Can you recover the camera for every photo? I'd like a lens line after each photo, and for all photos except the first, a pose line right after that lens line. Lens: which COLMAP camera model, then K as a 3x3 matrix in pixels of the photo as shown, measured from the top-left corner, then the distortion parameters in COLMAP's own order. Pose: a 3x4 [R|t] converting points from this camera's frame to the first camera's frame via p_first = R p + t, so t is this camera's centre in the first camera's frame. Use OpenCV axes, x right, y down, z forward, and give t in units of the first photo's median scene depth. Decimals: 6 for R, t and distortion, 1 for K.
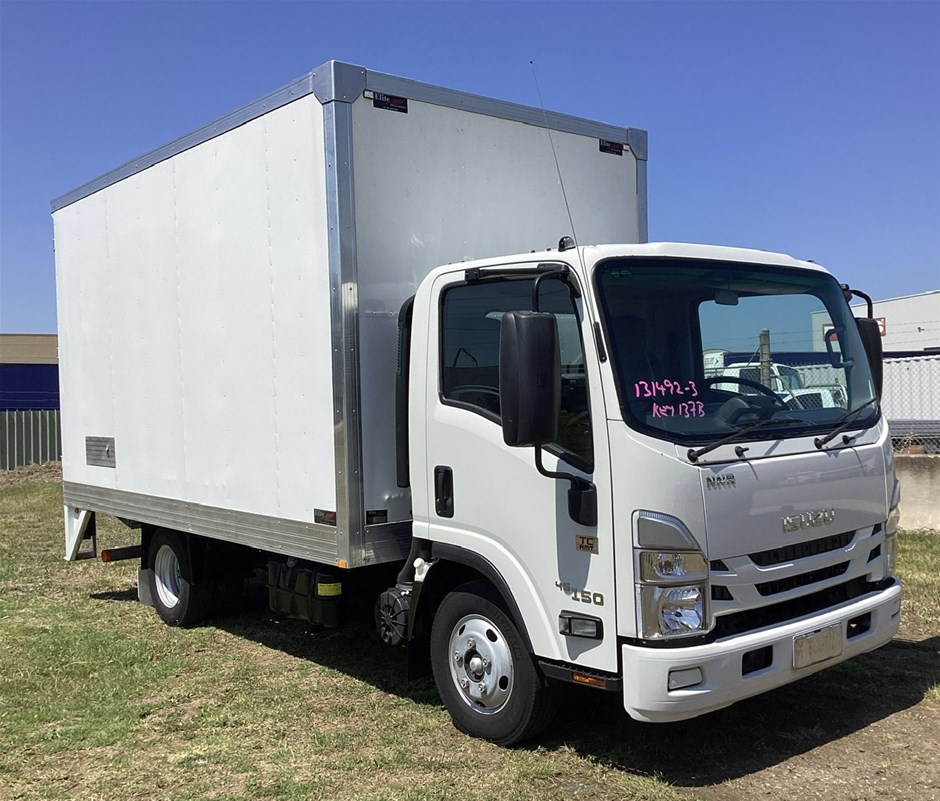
lens RADIAL K [[989.7, 0, 466.2], [0, 989.7, 405.0], [0, 0, 1]] dist [-0.003792, 0.000000]
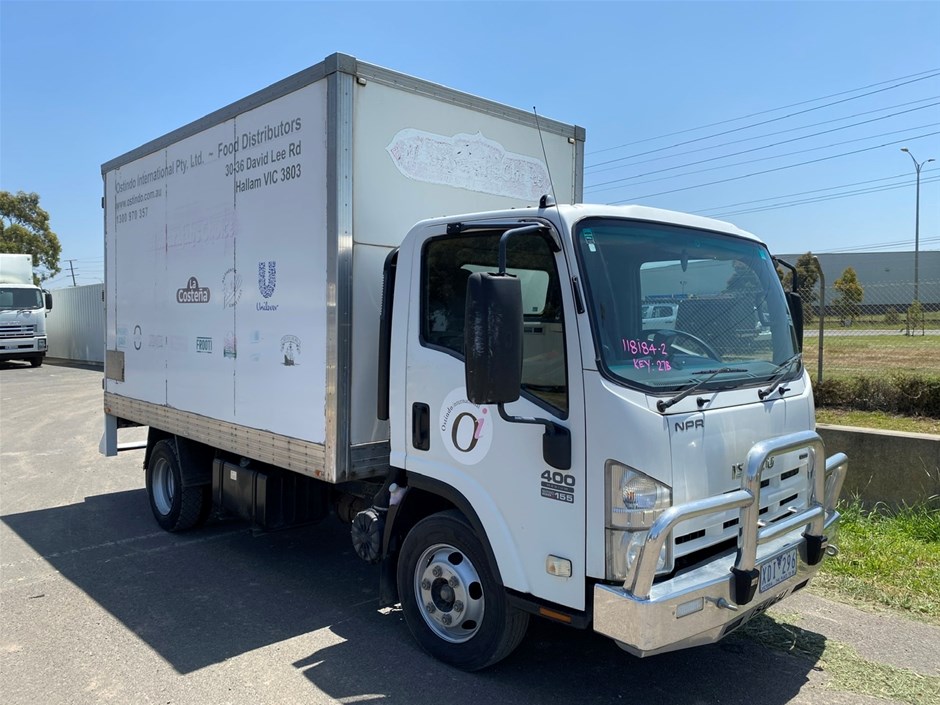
lens RADIAL K [[715.4, 0, 462.1], [0, 715.4, 345.7], [0, 0, 1]] dist [0.010154, -0.005622]
pose [[0.998027, 0.035233, 0.051967, -0.023042], [-0.035672, 0.999335, 0.007551, -0.010380], [-0.051667, -0.009390, 0.998620, 0.229801]]
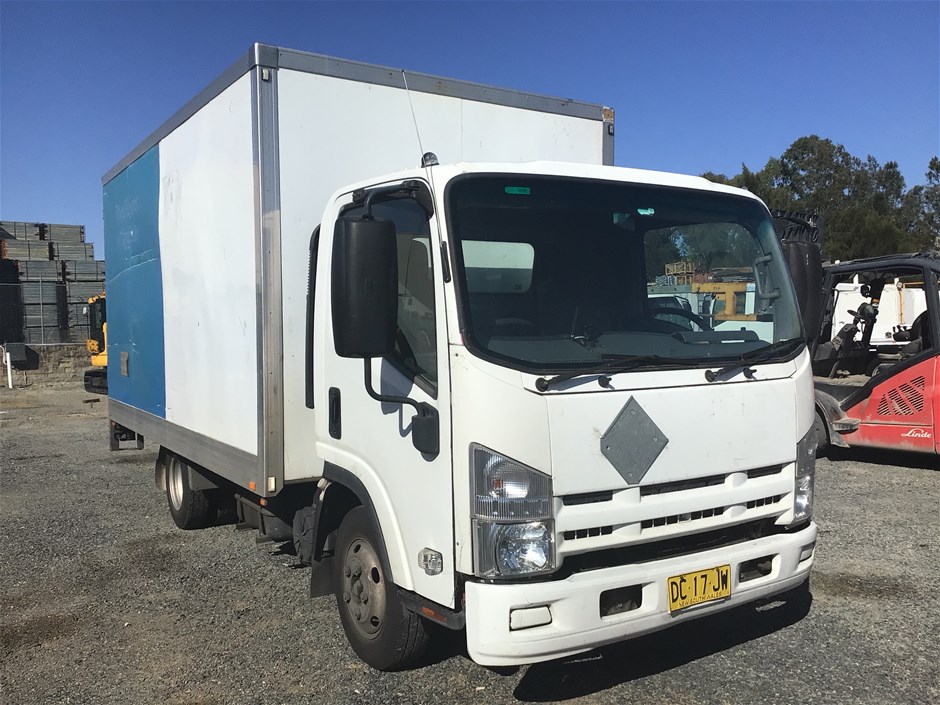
lens RADIAL K [[859.3, 0, 479.1], [0, 859.3, 361.9], [0, 0, 1]] dist [0.011371, 0.000000]
pose [[0.993314, 0.025864, -0.112508, 0.241657], [-0.022478, 0.999258, 0.031263, 0.004927], [0.113233, -0.028525, 0.993159, 0.167418]]
